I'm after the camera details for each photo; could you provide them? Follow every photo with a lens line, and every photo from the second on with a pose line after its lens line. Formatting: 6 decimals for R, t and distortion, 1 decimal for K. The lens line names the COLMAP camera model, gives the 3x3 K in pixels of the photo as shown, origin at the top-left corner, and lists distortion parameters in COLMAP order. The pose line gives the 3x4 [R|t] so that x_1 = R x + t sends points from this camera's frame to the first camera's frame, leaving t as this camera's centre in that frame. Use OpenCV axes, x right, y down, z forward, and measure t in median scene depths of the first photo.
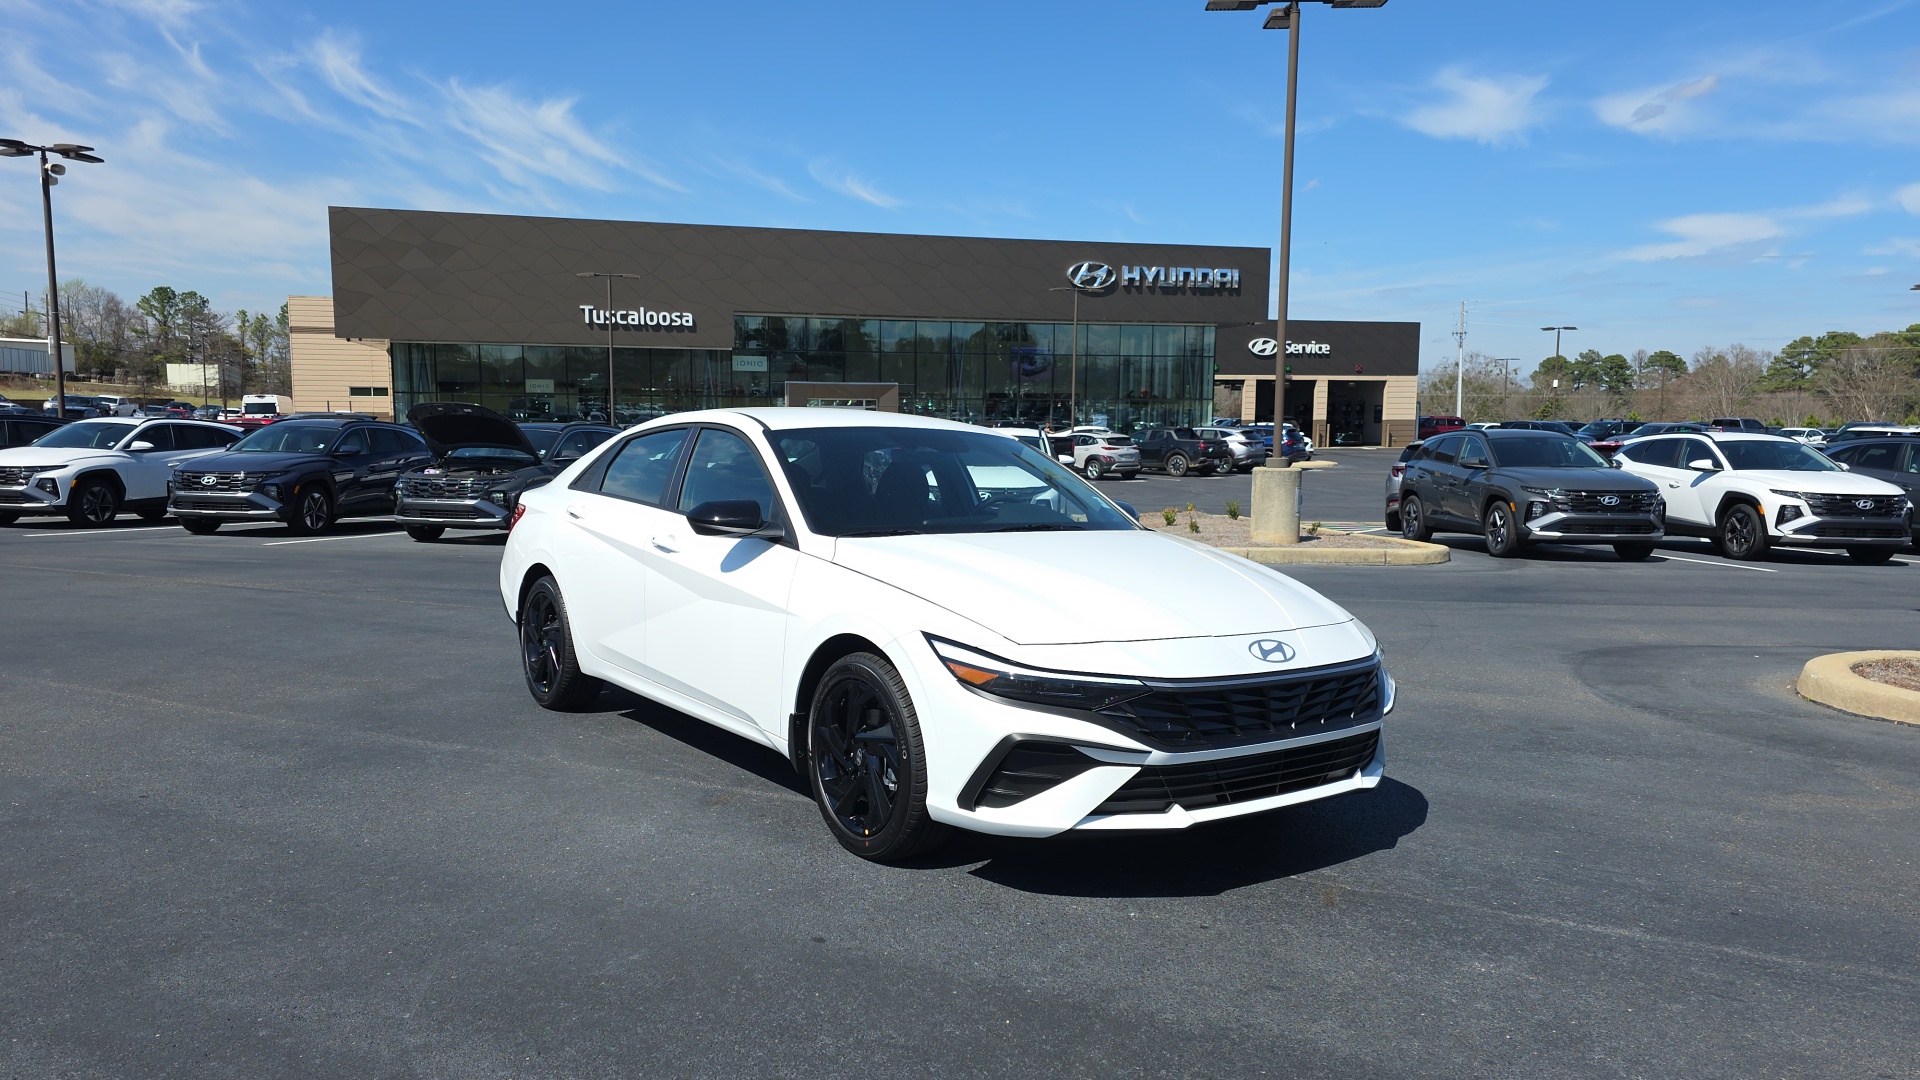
lens RADIAL K [[1305.9, 0, 920.2], [0, 1305.9, 554.5], [0, 0, 1]] dist [0.053572, -0.059572]
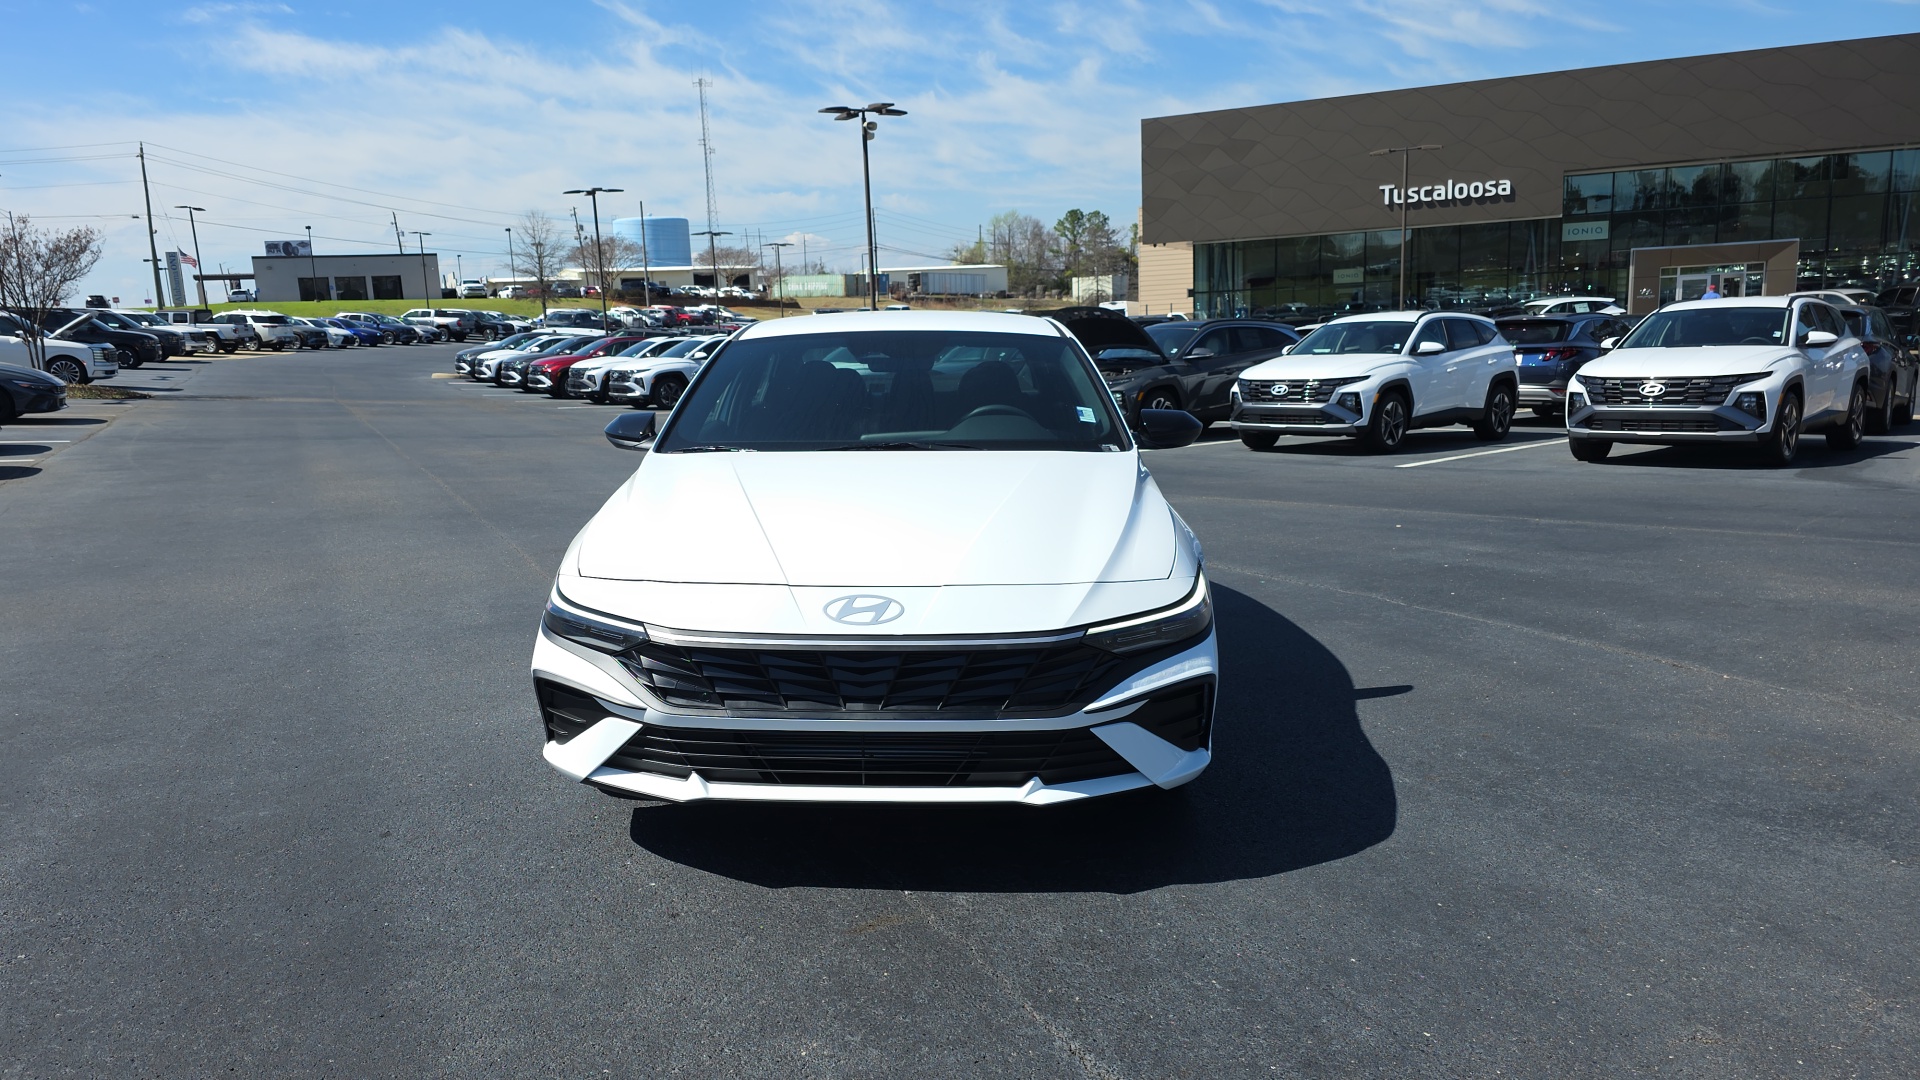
lens RADIAL K [[1305.9, 0, 940.3], [0, 1305.9, 551.9], [0, 0, 1]] dist [0.053572, -0.059572]
pose [[0.760925, 0.070539, -0.644994, 0.124070], [-0.018857, 0.996057, 0.086686, -0.004801], [0.648566, -0.053799, 0.759255, 0.064894]]
